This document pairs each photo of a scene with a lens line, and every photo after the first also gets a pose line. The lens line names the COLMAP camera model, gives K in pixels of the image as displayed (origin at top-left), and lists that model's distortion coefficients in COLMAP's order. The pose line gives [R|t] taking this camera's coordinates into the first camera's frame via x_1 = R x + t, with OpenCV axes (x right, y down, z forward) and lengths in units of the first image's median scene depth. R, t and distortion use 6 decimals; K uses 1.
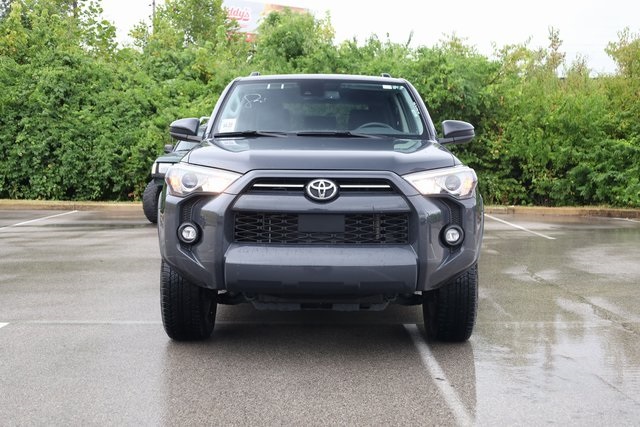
lens RADIAL K [[875.8, 0, 320.0], [0, 875.8, 214.2], [0, 0, 1]] dist [0.066839, 0.000000]
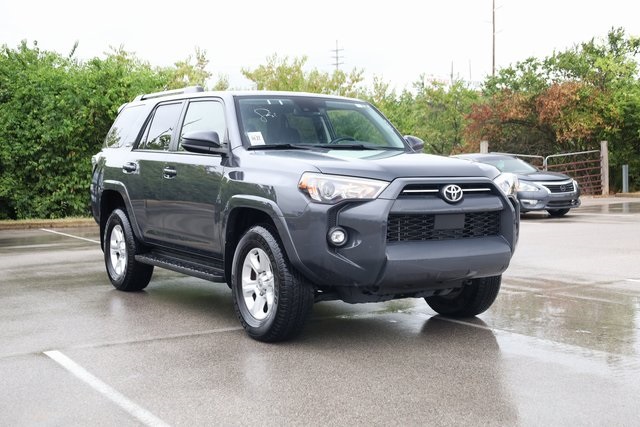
lens RADIAL K [[875.8, 0, 320.3], [0, 875.8, 212.9], [0, 0, 1]] dist [0.066839, 0.000000]
pose [[0.849240, -0.039080, 0.526559, -0.764704], [0.047434, 0.998872, -0.002367, -0.007302], [-0.525872, 0.026987, 0.850135, 0.089028]]
